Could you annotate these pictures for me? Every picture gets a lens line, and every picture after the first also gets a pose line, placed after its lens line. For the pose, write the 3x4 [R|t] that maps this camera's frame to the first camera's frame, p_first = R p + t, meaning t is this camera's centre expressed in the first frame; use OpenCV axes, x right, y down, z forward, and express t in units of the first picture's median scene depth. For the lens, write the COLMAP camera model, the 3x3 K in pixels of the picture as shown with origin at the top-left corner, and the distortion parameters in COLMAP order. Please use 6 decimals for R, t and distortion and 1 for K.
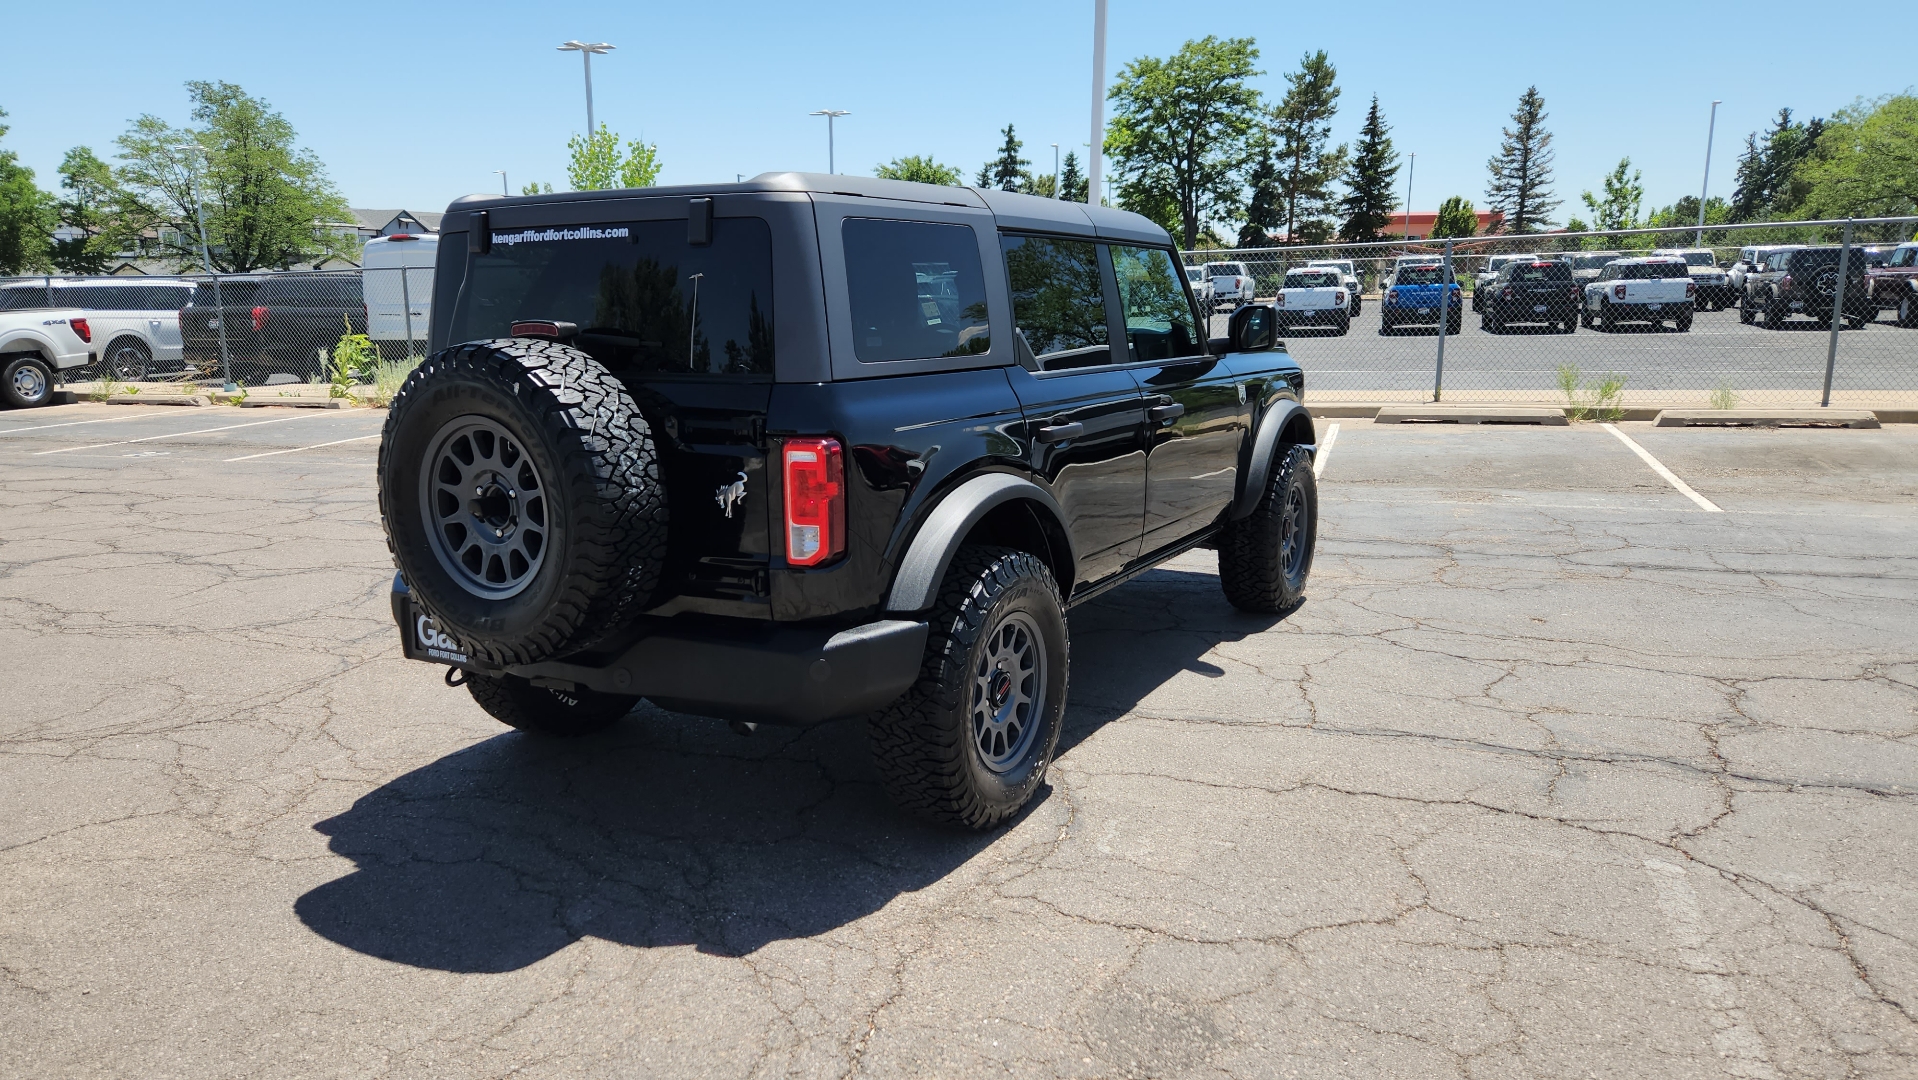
lens RADIAL K [[1282.5, 0, 924.8], [0, 1282.5, 544.6], [0, 0, 1]] dist [0.071217, -0.055593]
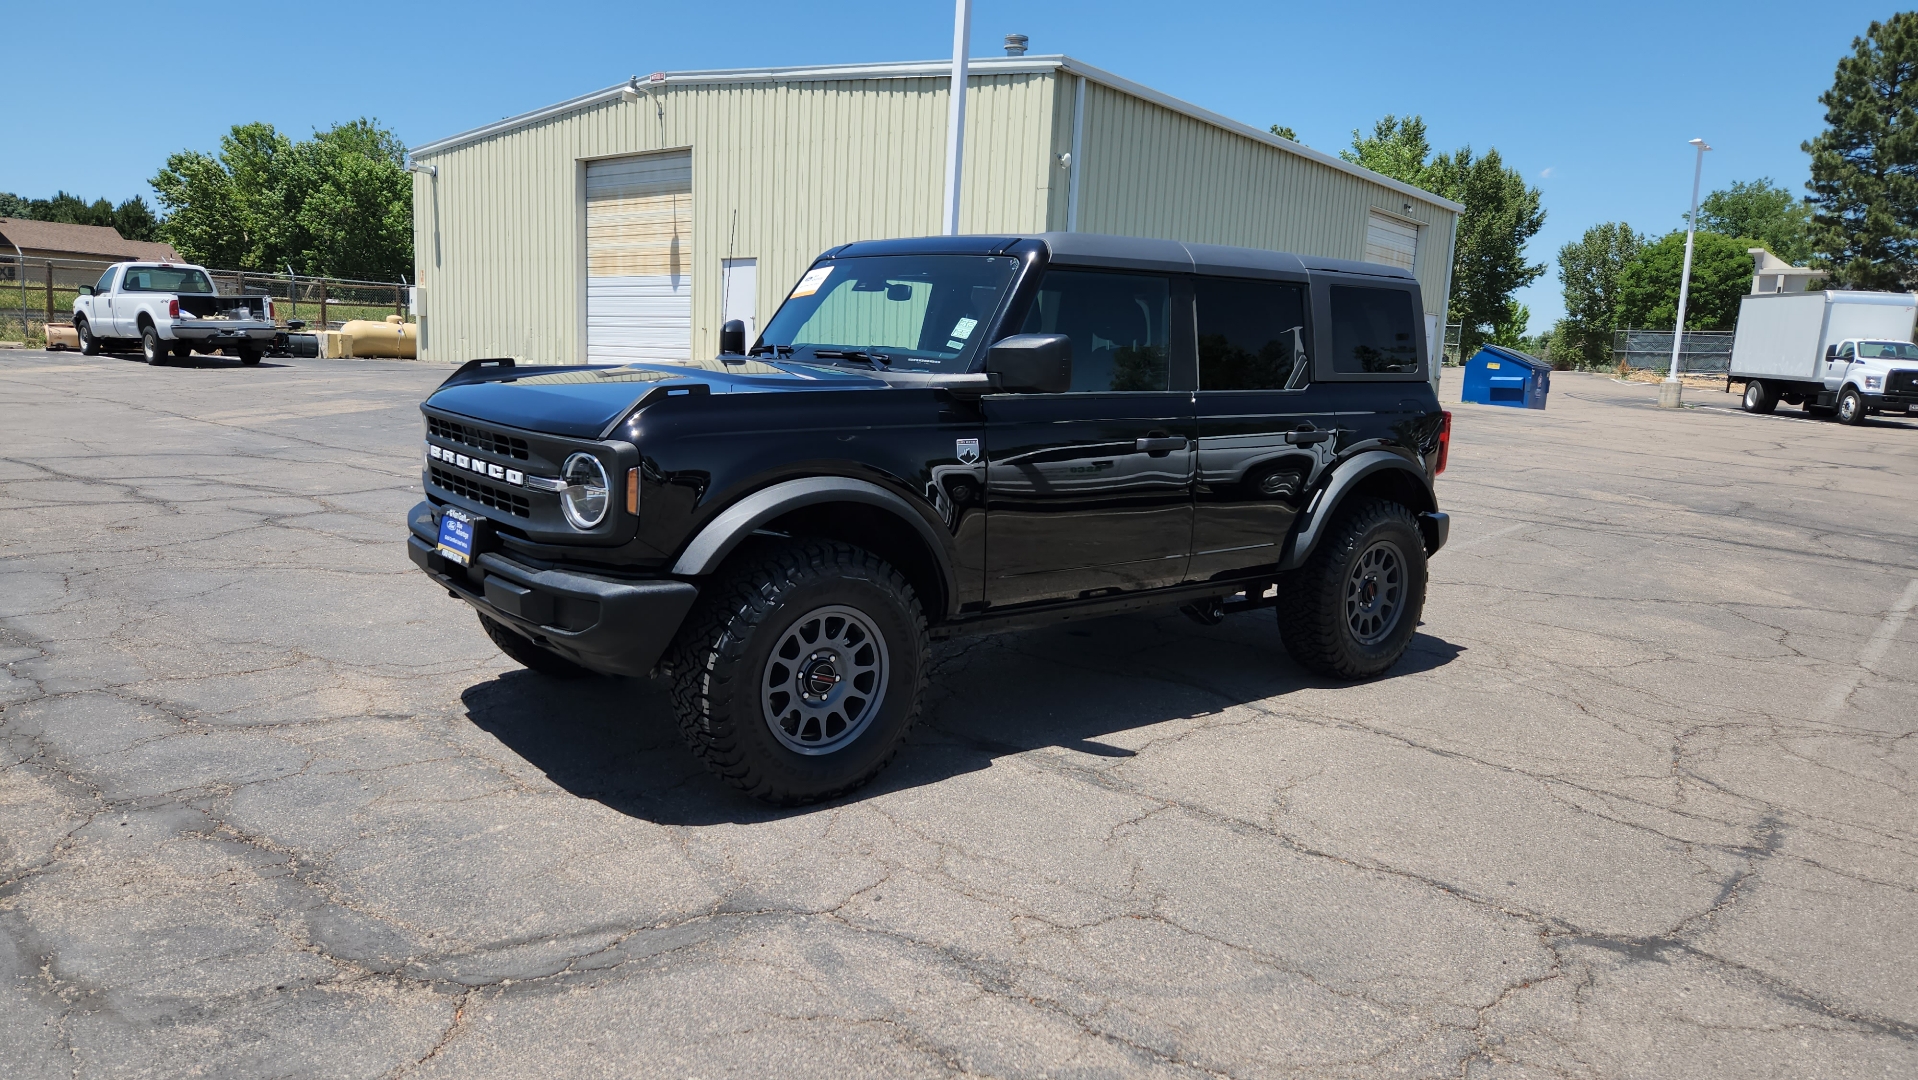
lens RADIAL K [[1282.5, 0, 930.6], [0, 1282.5, 543.4], [0, 0, 1]] dist [0.071217, -0.055593]
pose [[-0.937717, -0.080414, 0.337964, -0.296581], [0.036996, 0.944193, 0.327309, -0.386953], [-0.345423, 0.319427, -0.882411, 2.126314]]
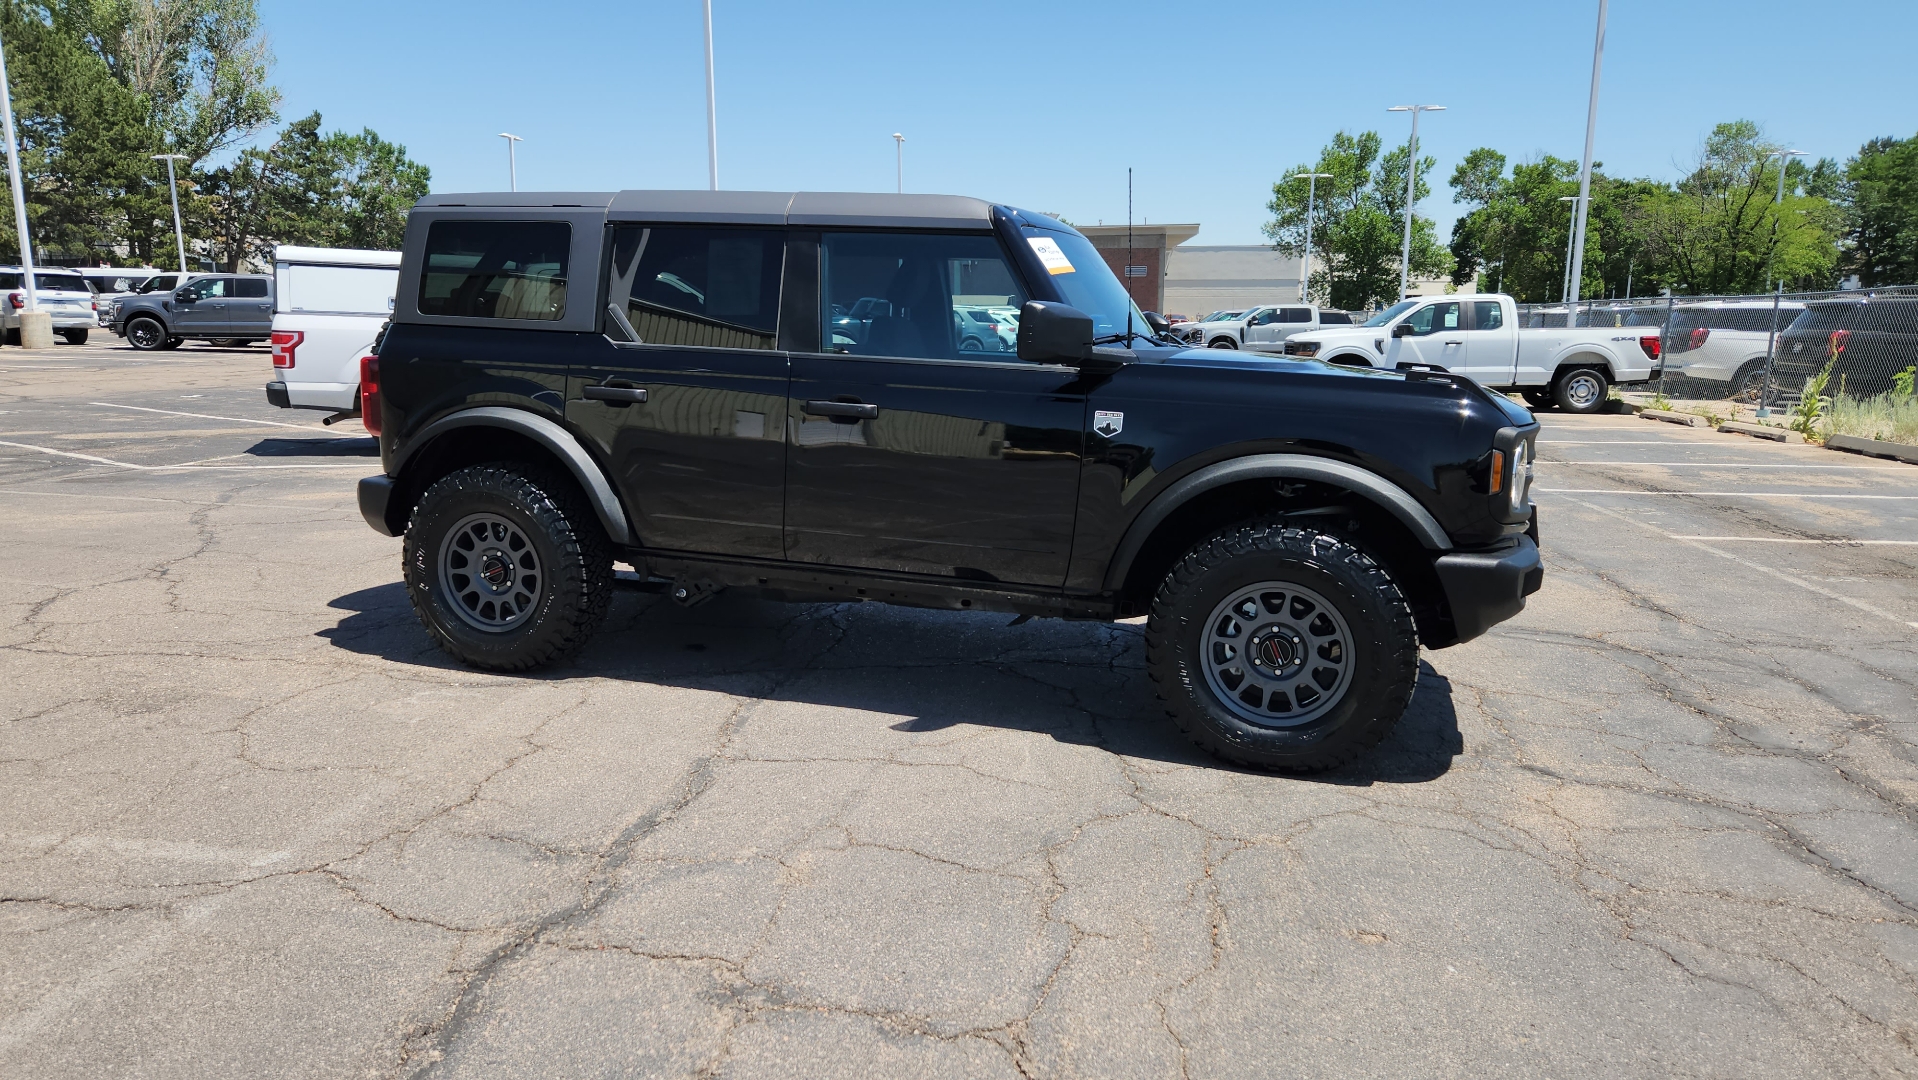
lens RADIAL K [[1282.5, 0, 923.3], [0, 1282.5, 535.2], [0, 0, 1]] dist [0.071217, -0.055593]
pose [[0.214116, 0.185021, -0.959125, 1.094293], [-0.212857, 0.967139, 0.139048, -0.155032], [0.953334, 0.174384, 0.246463, 0.835936]]
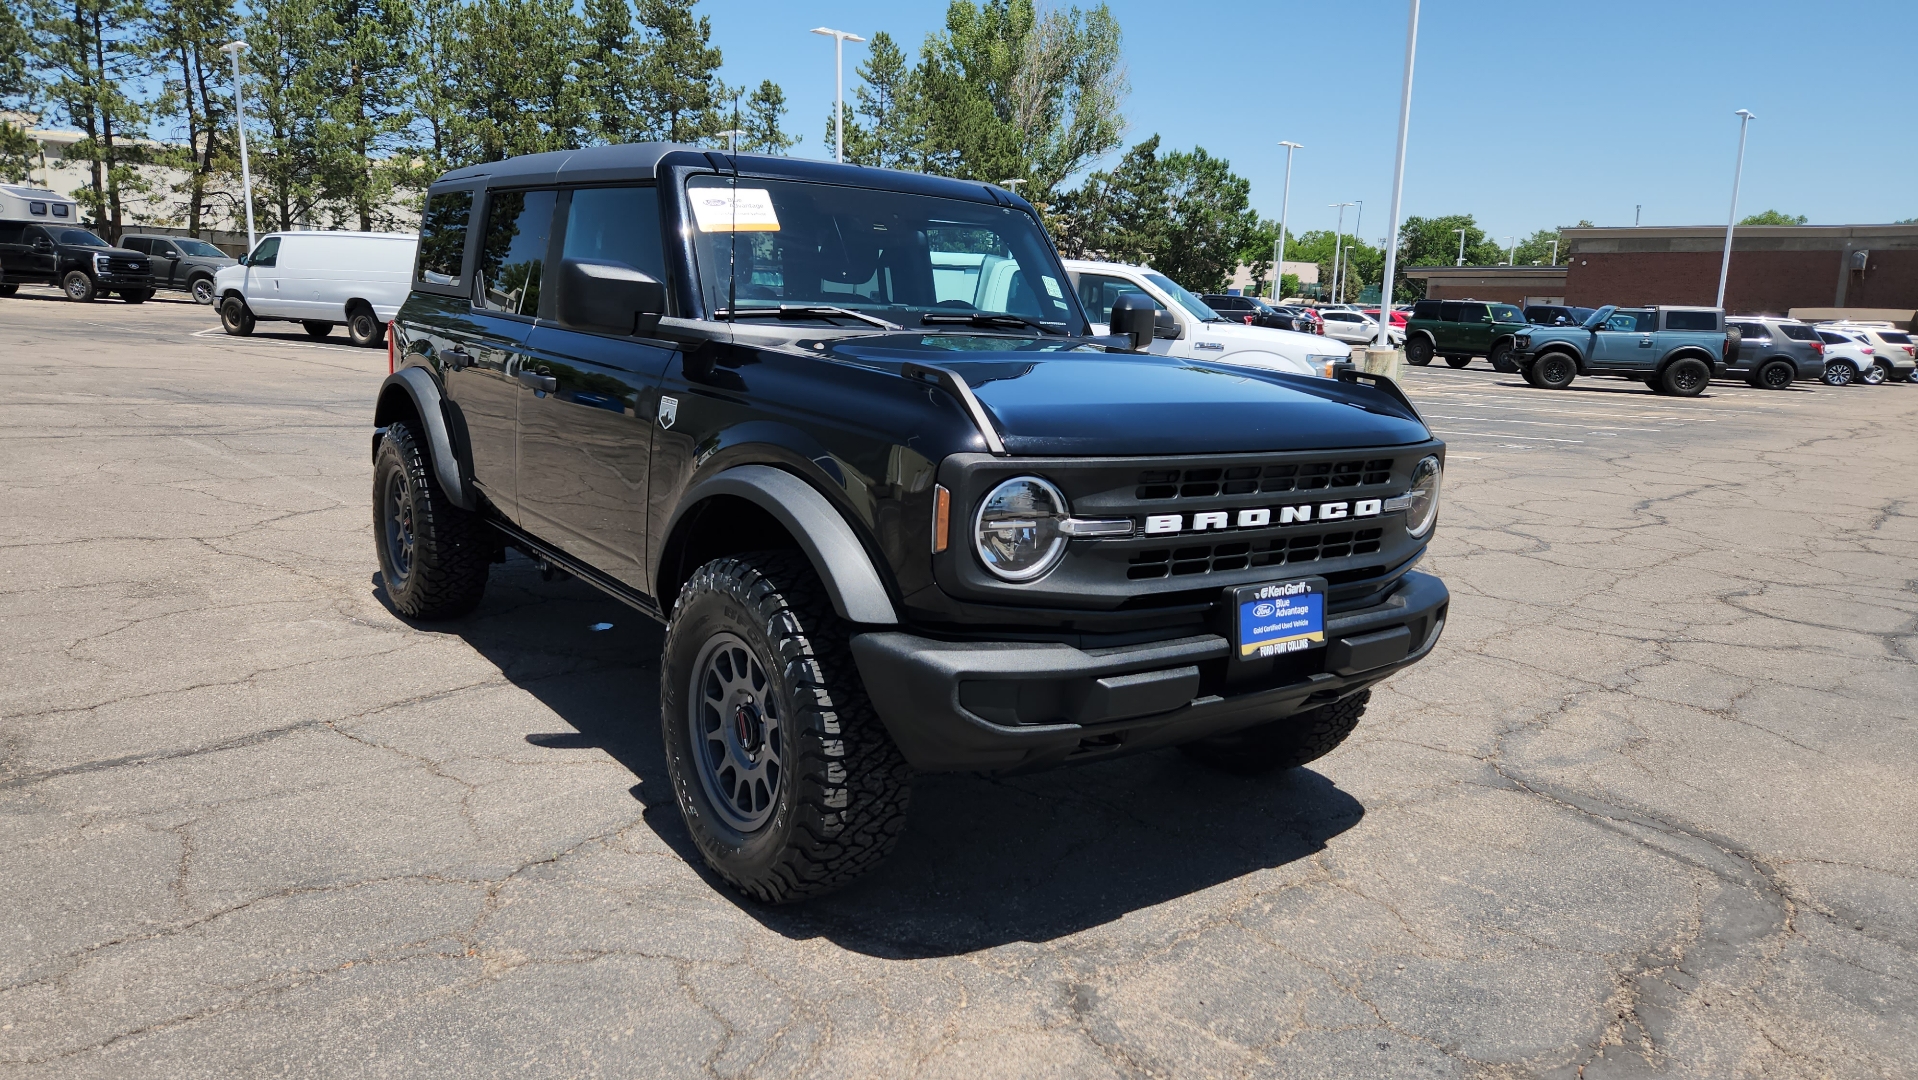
lens RADIAL K [[1282.5, 0, 939.2], [0, 1282.5, 537.3], [0, 0, 1]] dist [0.071217, -0.055593]
pose [[-0.382495, 0.167982, -0.908559, 0.872015], [-0.216245, 0.939748, 0.264786, -0.287593], [0.898296, 0.297751, -0.323124, 1.530727]]
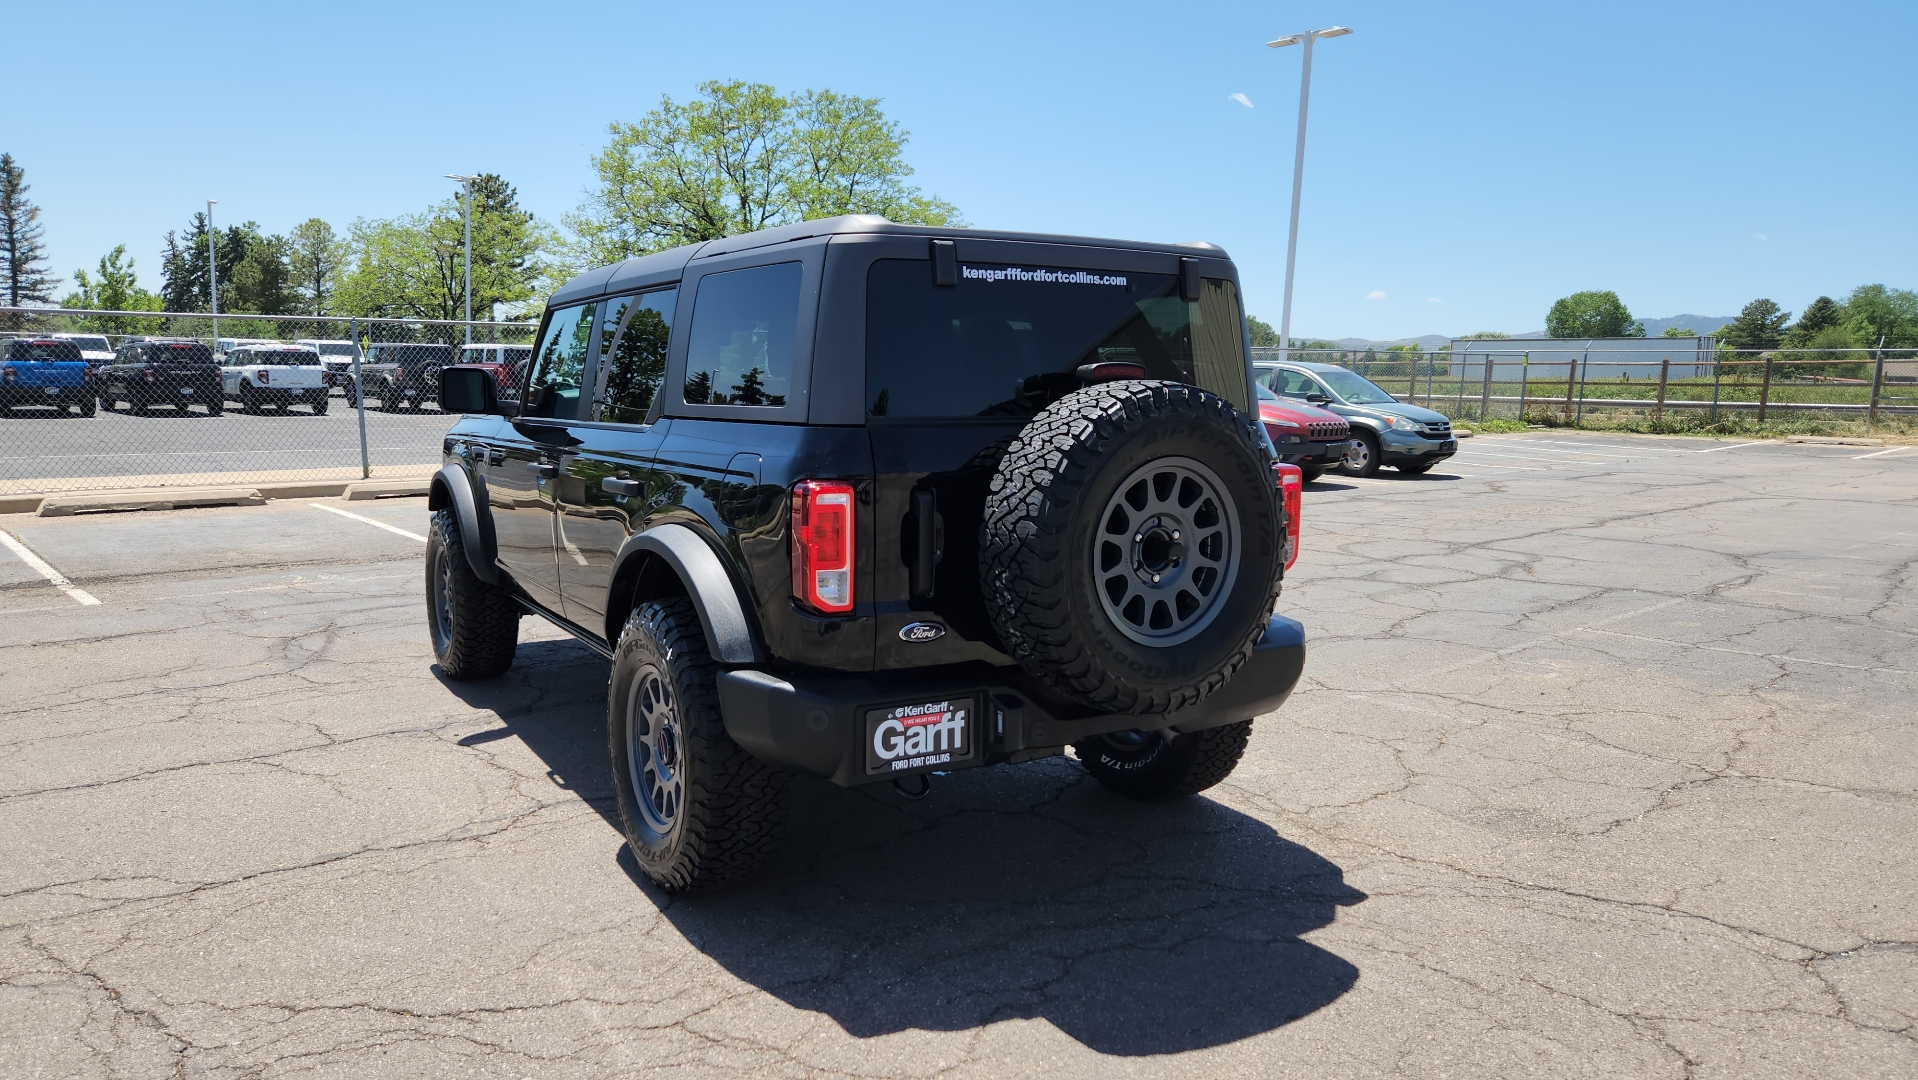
lens RADIAL K [[1282.5, 0, 915.1], [0, 1282.5, 523.3], [0, 0, 1]] dist [0.071217, -0.055593]
pose [[0.471659, -0.075753, 0.878521, -0.851664], [0.147680, 0.989017, 0.005995, -0.055584], [-0.869326, 0.126912, 0.477666, 0.466900]]
